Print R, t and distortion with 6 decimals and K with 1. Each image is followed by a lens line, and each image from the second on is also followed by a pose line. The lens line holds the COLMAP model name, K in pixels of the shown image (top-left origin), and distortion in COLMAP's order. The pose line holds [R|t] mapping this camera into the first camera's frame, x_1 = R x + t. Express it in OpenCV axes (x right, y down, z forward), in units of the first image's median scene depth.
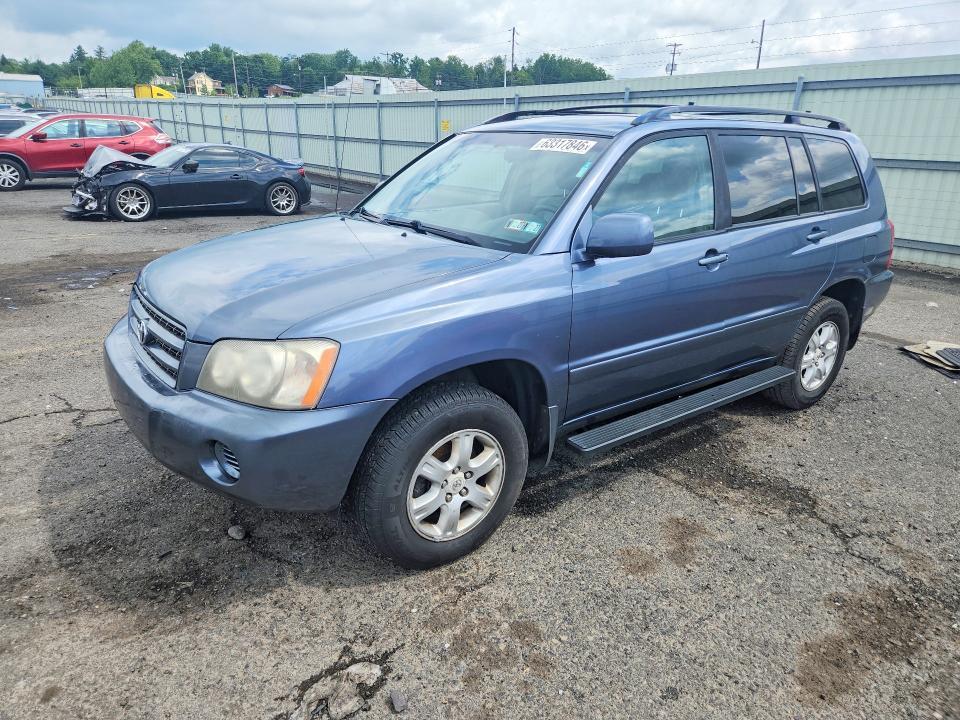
lens RADIAL K [[789.2, 0, 483.3], [0, 789.2, 357.9], [0, 0, 1]] dist [-0.010572, -0.013781]
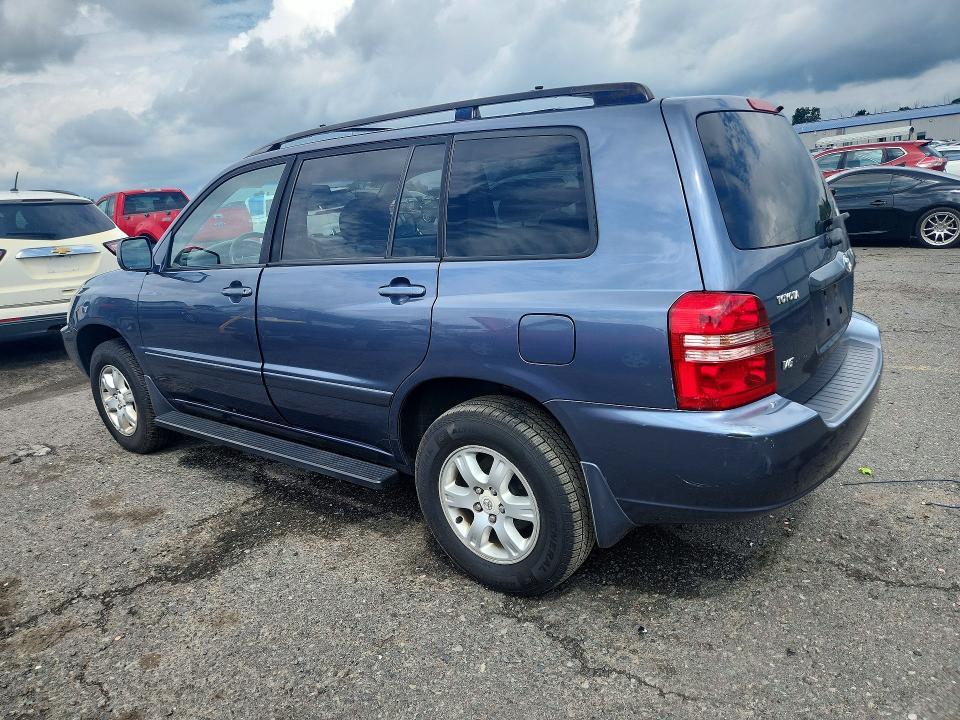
lens RADIAL K [[789.2, 0, 484.7], [0, 789.2, 362.5], [0, 0, 1]] dist [-0.010572, -0.013781]
pose [[0.131692, 0.192981, -0.972325, 1.103804], [-0.212343, 0.963591, 0.162487, -0.226876], [0.968281, 0.185068, 0.167876, 0.994642]]
